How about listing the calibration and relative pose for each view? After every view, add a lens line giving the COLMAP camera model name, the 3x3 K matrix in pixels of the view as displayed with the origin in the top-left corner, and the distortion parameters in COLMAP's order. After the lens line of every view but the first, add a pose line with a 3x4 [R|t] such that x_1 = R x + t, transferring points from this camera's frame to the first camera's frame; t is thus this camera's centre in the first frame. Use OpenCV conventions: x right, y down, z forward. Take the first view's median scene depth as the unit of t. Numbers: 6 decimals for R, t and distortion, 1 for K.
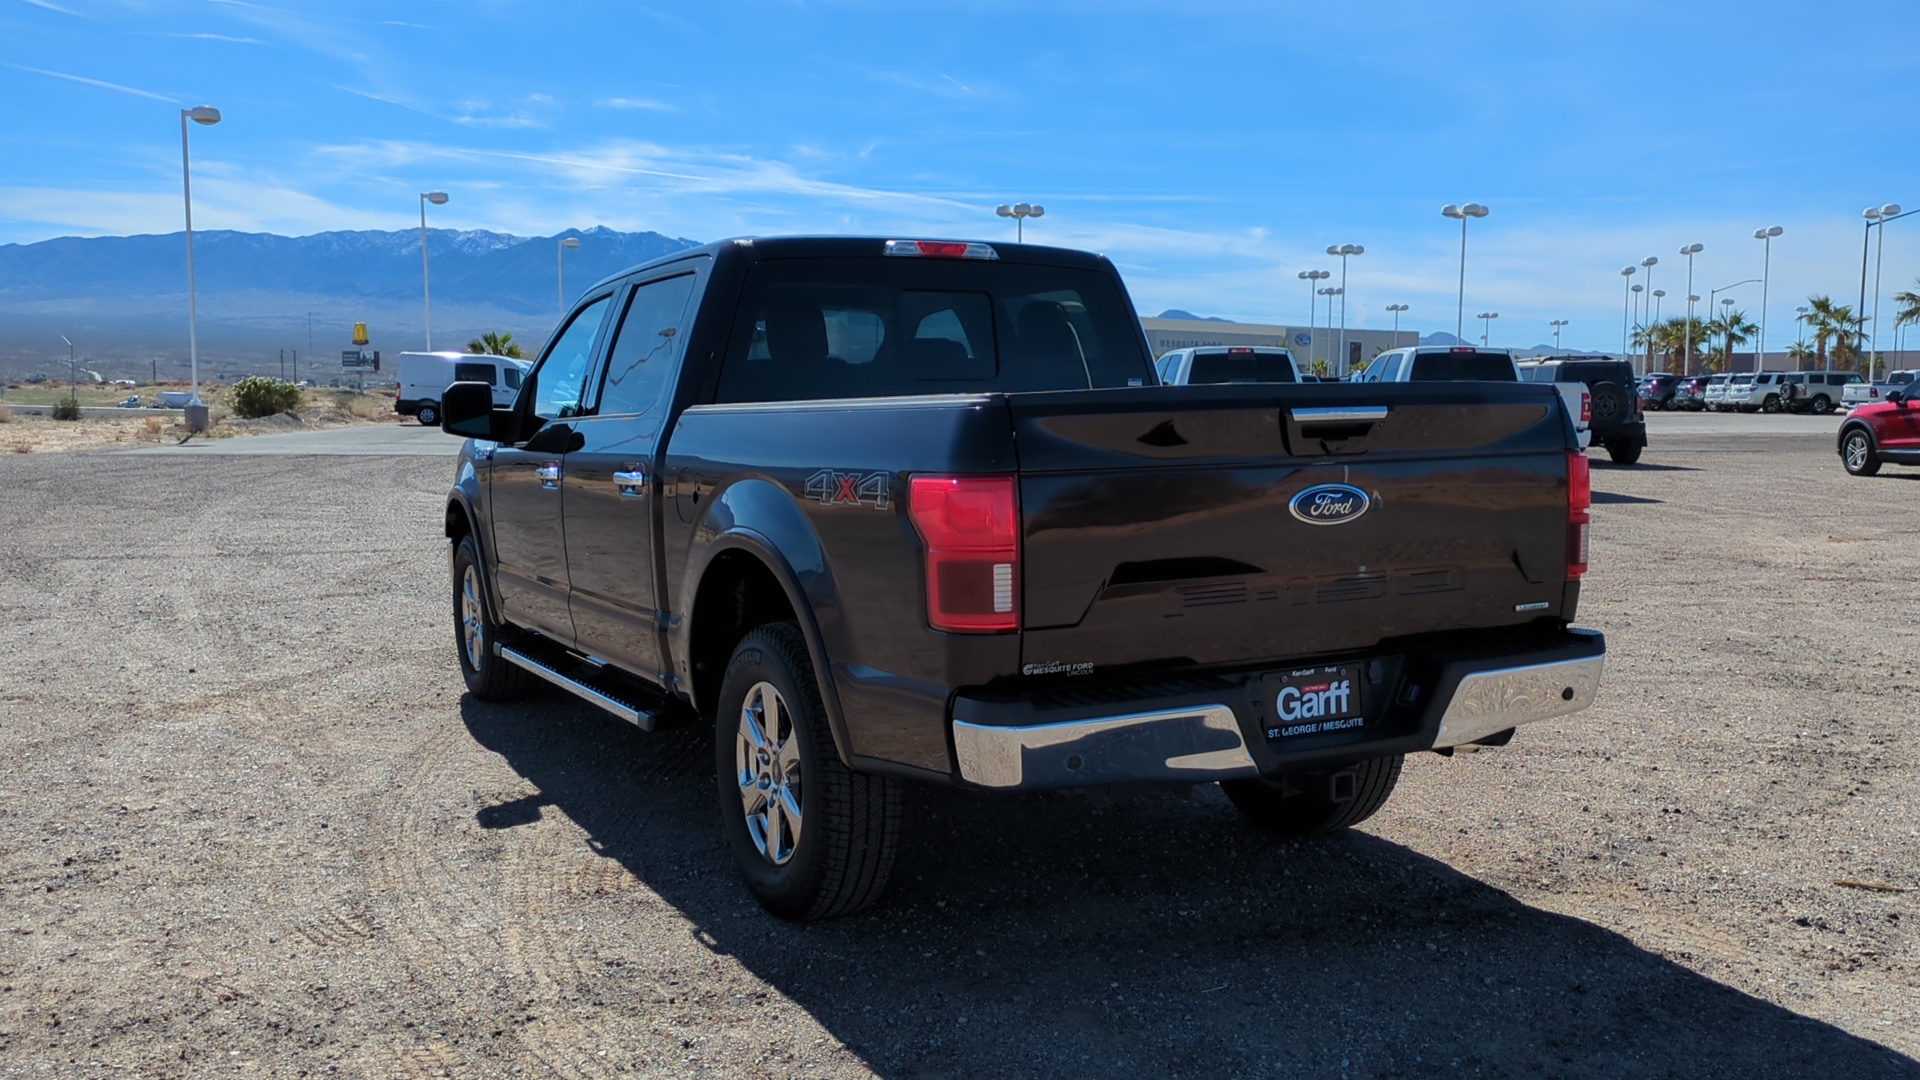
lens RADIAL K [[1652.8, 0, 981.8], [0, 1652.8, 541.7], [0, 0, 1]] dist [0.058428, -0.072032]
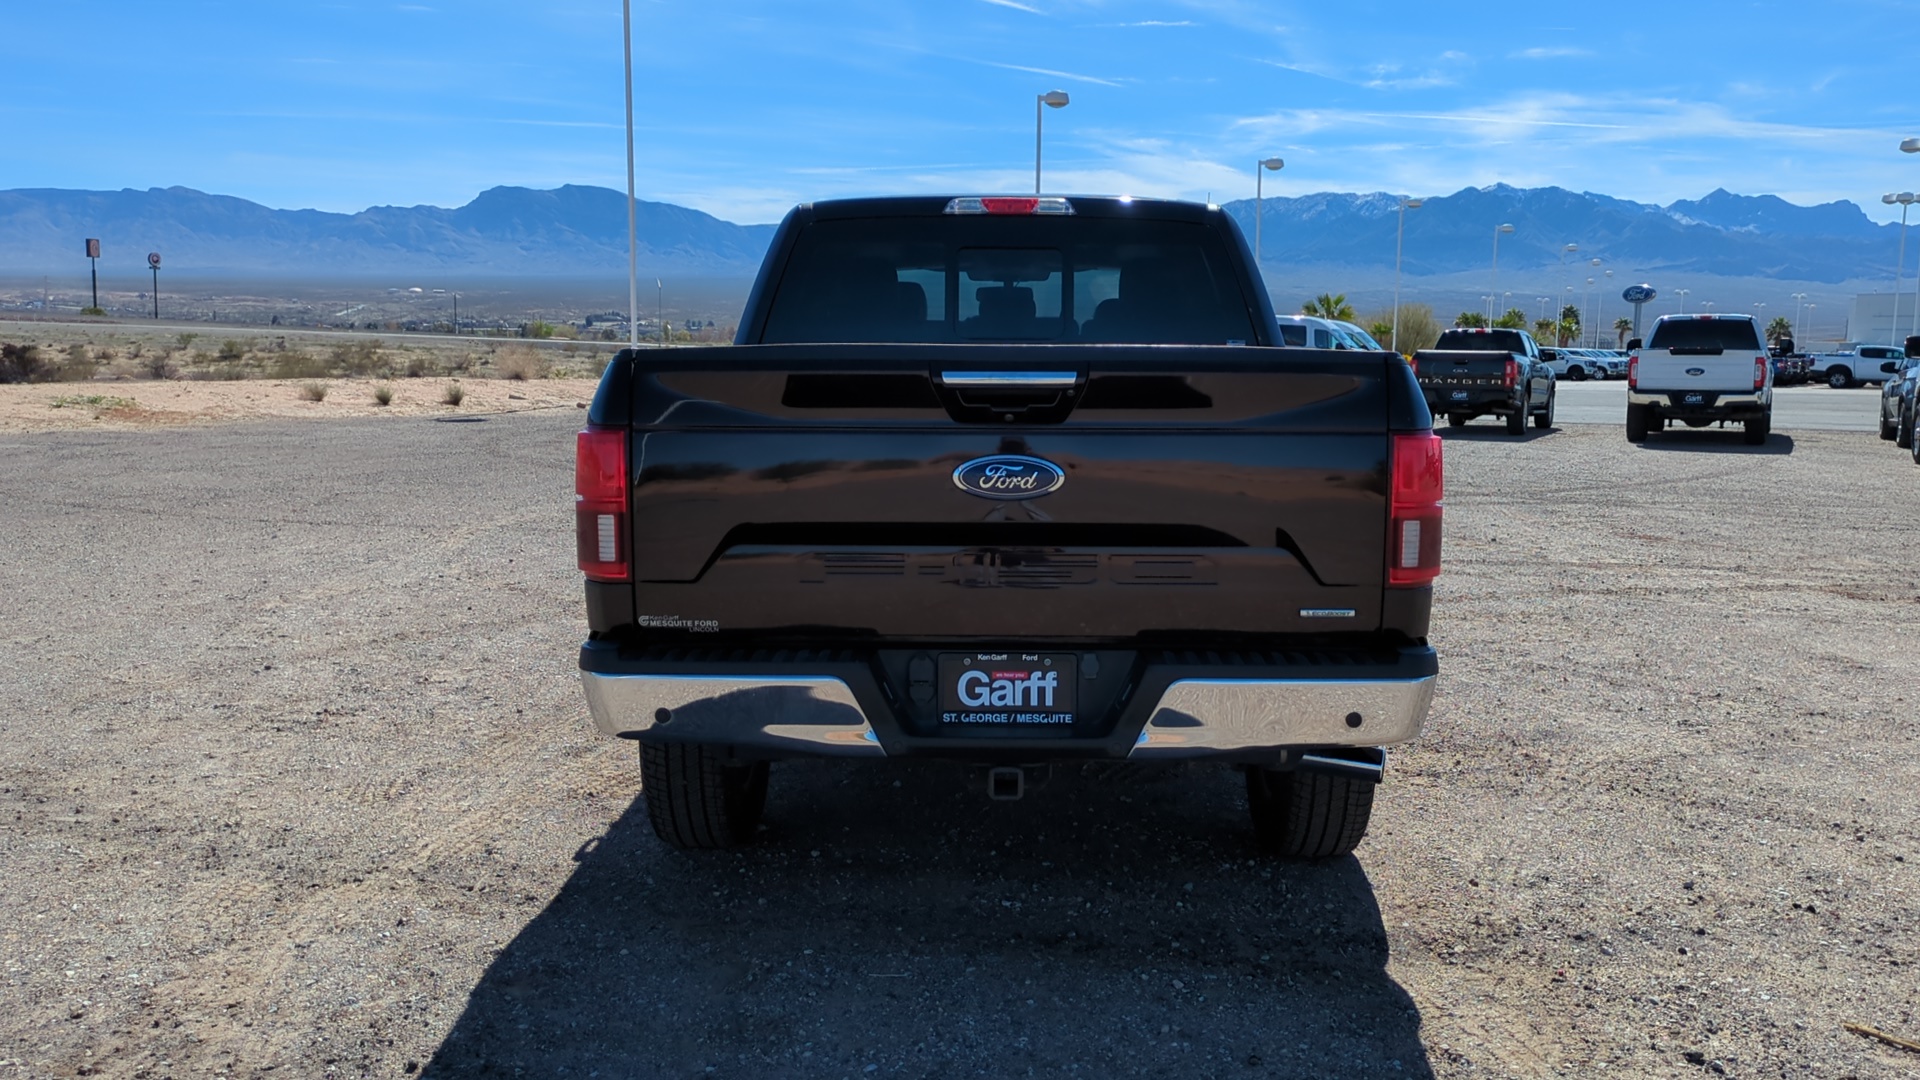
lens RADIAL K [[1652.8, 0, 977.5], [0, 1652.8, 538.6], [0, 0, 1]] dist [0.058428, -0.072032]
pose [[0.865772, 0.070018, -0.495517, 0.631112], [-0.059512, 0.997543, 0.036977, -0.020696], [0.496888, -0.002524, 0.867811, 0.189799]]
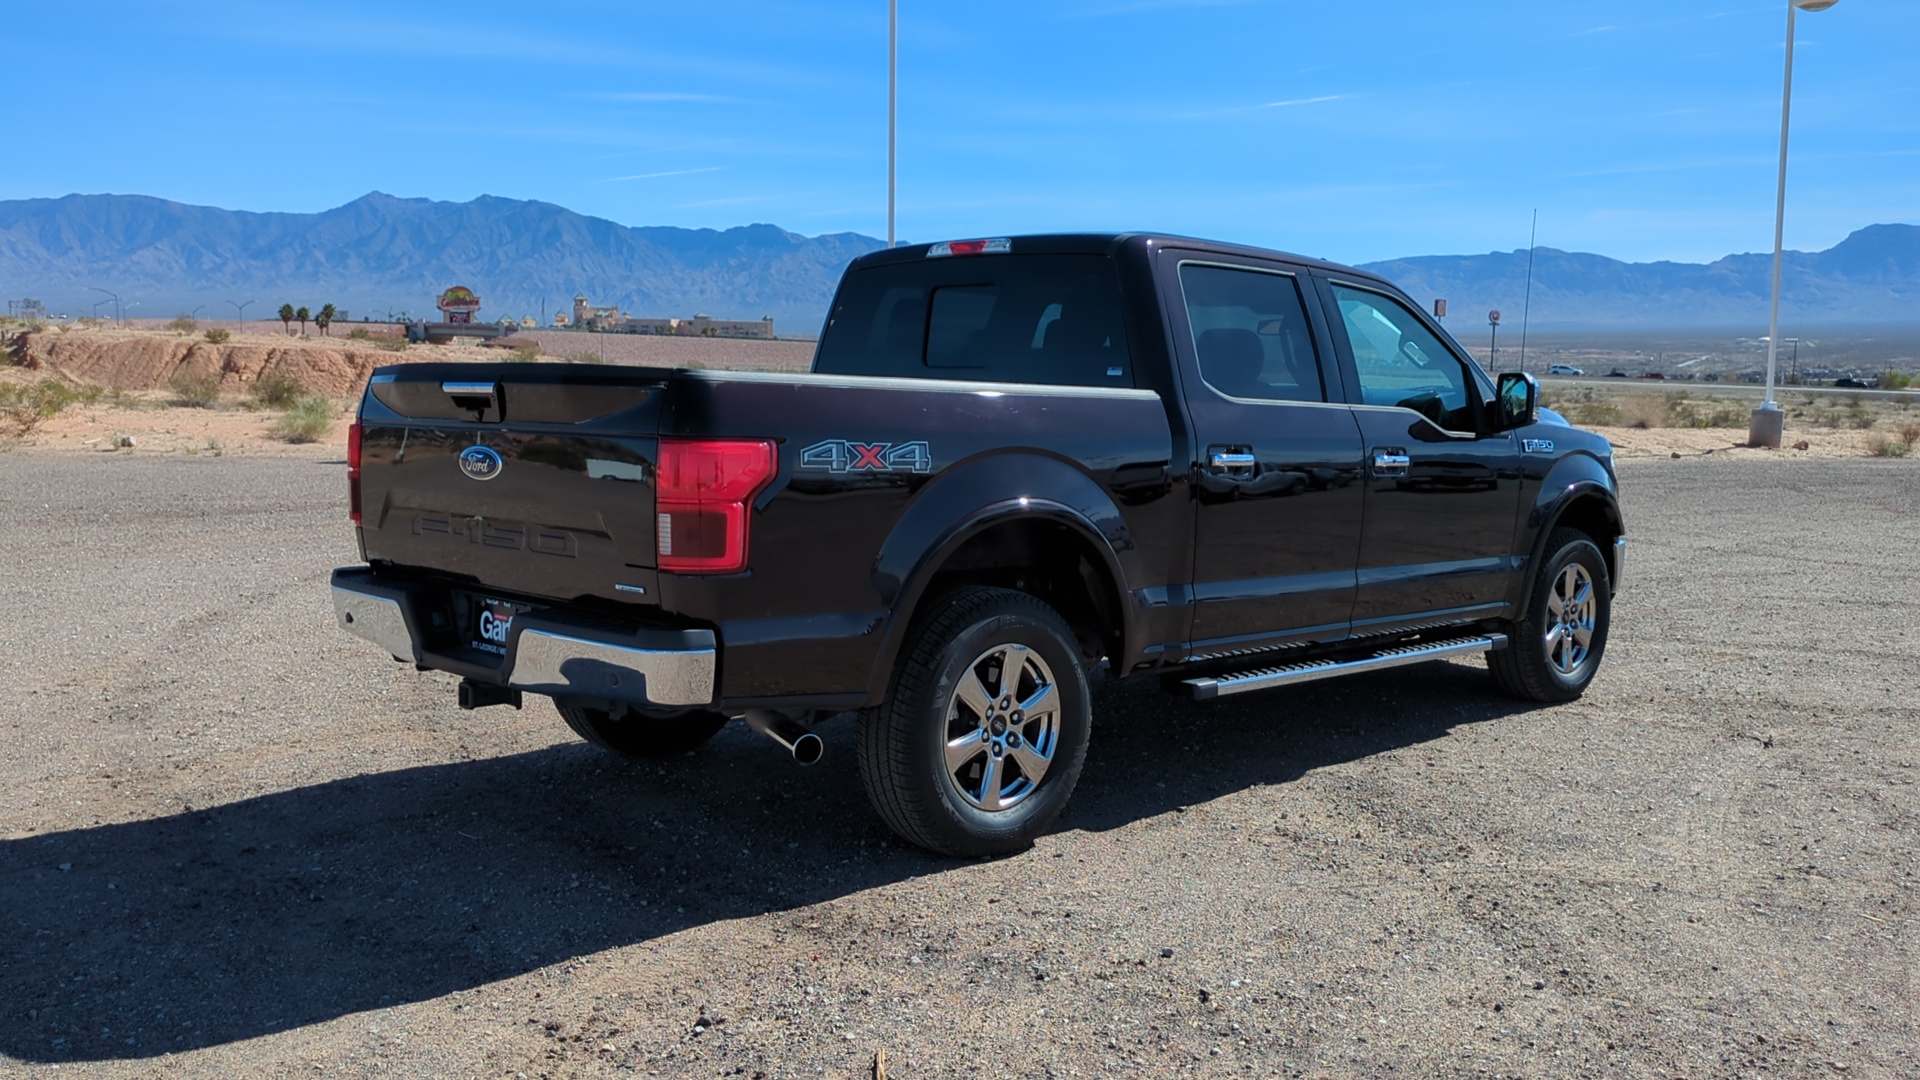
lens RADIAL K [[1652.8, 0, 968.9], [0, 1652.8, 540.0], [0, 0, 1]] dist [0.058428, -0.072032]
pose [[0.276702, 0.100749, -0.955660, 1.424639], [-0.106053, 0.991616, 0.073833, -0.091041], [0.955086, 0.080921, 0.285066, 0.967781]]
